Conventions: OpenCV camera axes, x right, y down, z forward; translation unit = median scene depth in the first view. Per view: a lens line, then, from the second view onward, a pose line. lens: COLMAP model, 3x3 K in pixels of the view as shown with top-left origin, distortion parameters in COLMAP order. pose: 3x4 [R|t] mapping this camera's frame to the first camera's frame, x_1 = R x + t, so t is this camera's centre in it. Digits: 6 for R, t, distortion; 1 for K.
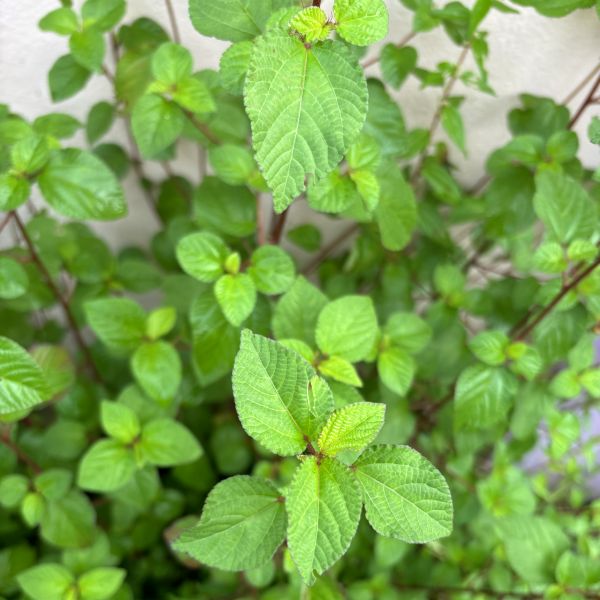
lens RADIAL K [[589.6, 0, 299.9], [0, 589.6, 299.8], [0, 0, 1]] dist [0.010932, 0.000000]
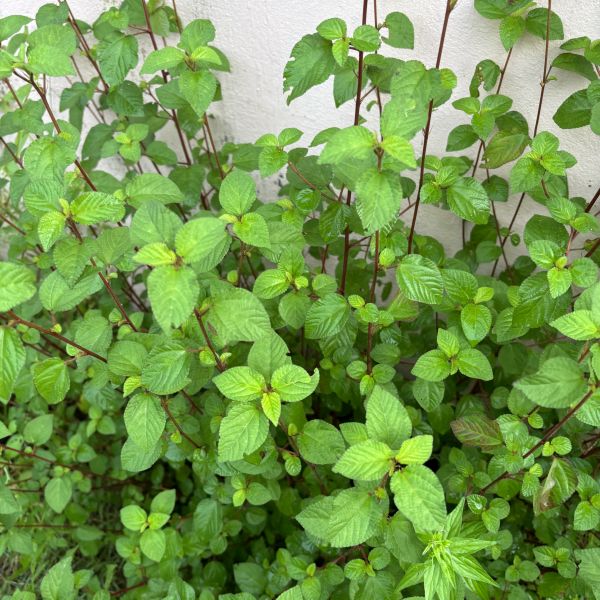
lens RADIAL K [[589.6, 0, 299.9], [0, 589.6, 300.4], [0, 0, 1]] dist [0.010932, 0.000000]
pose [[0.922930, 0.280131, -0.264057, -0.304725], [-0.309831, 0.947619, -0.077615, 0.375545], [0.228484, 0.153446, 0.961379, -0.715636]]
